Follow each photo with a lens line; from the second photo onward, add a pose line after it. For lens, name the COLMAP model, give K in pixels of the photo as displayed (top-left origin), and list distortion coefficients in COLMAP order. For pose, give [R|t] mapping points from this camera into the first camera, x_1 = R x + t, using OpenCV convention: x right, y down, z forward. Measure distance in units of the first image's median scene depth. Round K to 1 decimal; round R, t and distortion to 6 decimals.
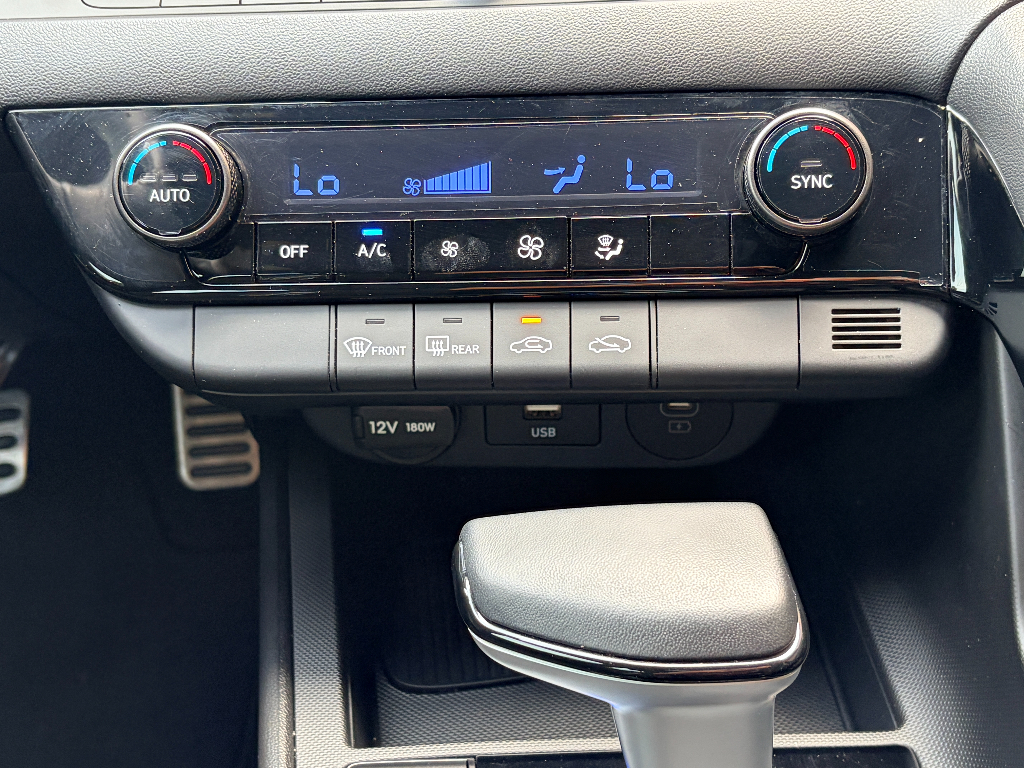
lens RADIAL K [[1408.1, 0, 518.8], [0, 1408.1, 385.6], [0, 0, 1]] dist [0.208983, -0.793977]
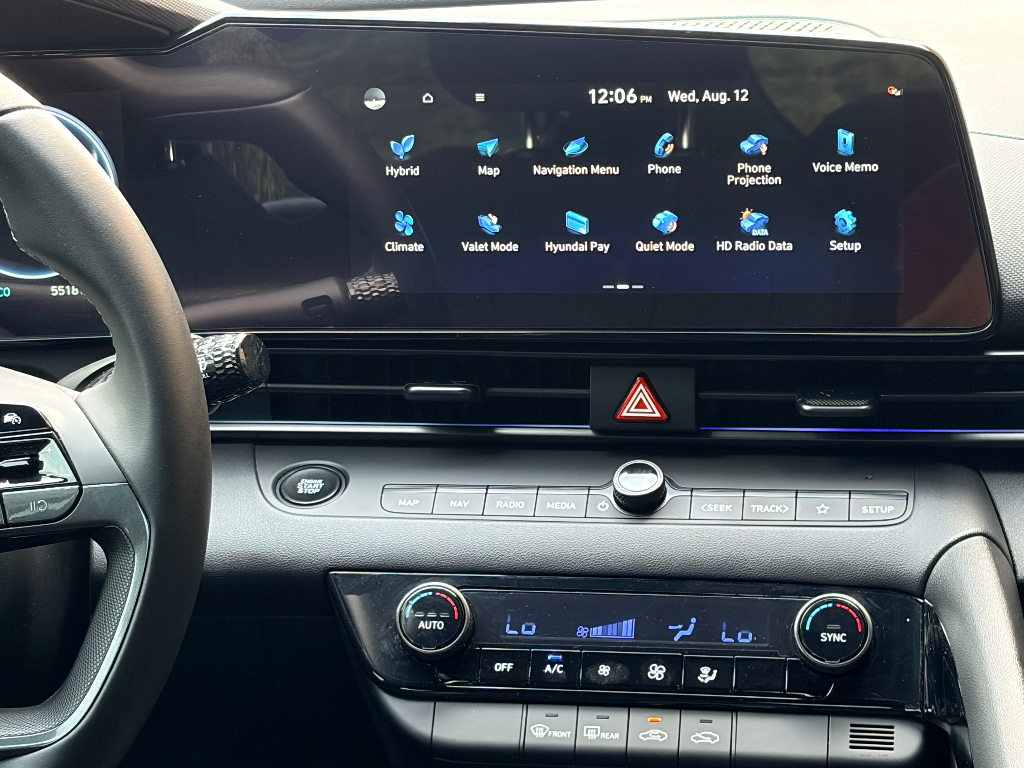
lens RADIAL K [[3028.1, 0, 512.0], [0, 3028.1, 384.0], [0, 0, 1]] dist [0.434488, -0.735424]
pose [[0.993973, 0.051219, -0.096928, 0.157060], [-0.081674, 0.935753, -0.343069, 0.759312], [0.073129, 0.348918, 0.934296, -2.222458]]
